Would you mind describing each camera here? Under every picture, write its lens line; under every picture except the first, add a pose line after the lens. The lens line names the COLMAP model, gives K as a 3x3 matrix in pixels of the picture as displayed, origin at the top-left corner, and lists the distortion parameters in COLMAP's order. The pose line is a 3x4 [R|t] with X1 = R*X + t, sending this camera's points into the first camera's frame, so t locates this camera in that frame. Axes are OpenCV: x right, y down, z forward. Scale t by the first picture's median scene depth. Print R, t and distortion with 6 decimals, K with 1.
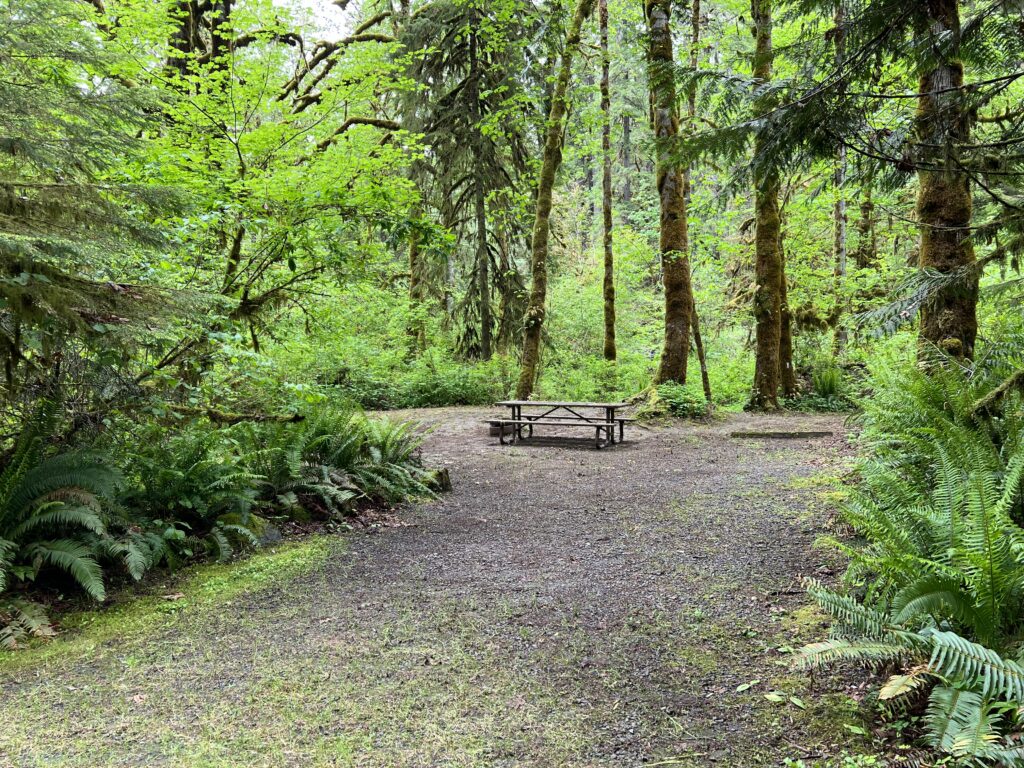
lens RADIAL K [[750.3, 0, 512.0], [0, 750.3, 384.0], [0, 0, 1]] dist [0.054916, -0.000227]
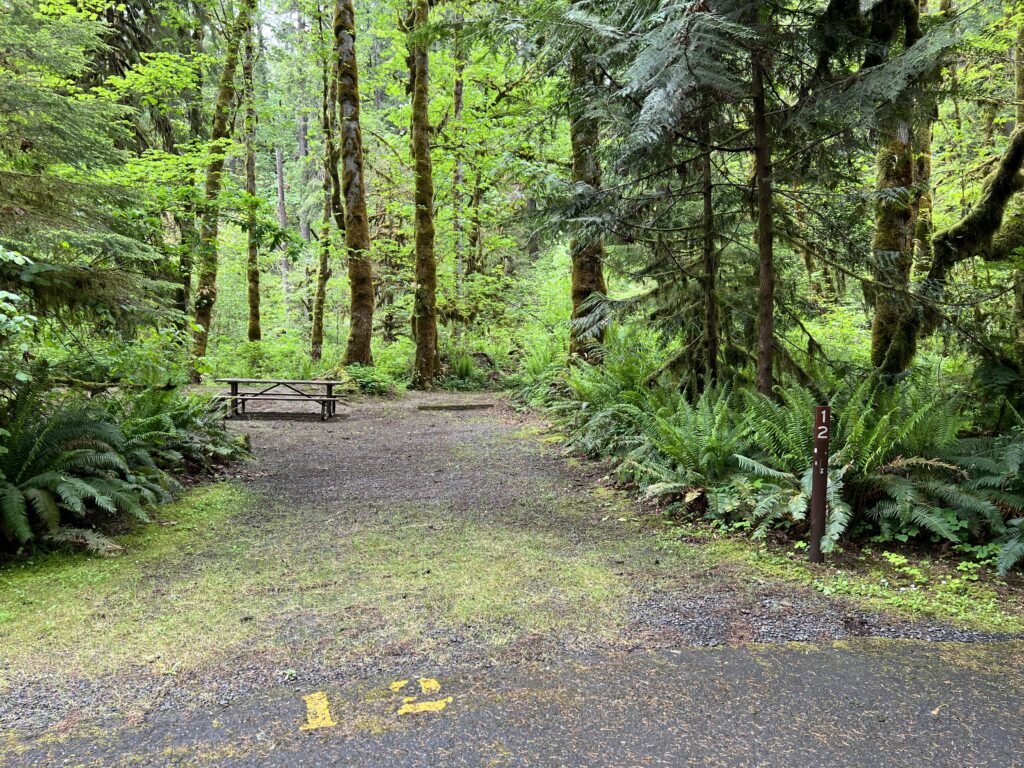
lens RADIAL K [[750.3, 0, 512.0], [0, 750.3, 384.0], [0, 0, 1]] dist [0.054916, -0.000227]
pose [[0.854902, 0.007513, 0.518736, -0.184198], [-0.018735, 0.999690, 0.016397, 0.004727], [-0.518452, -0.023736, 0.854777, -0.104450]]
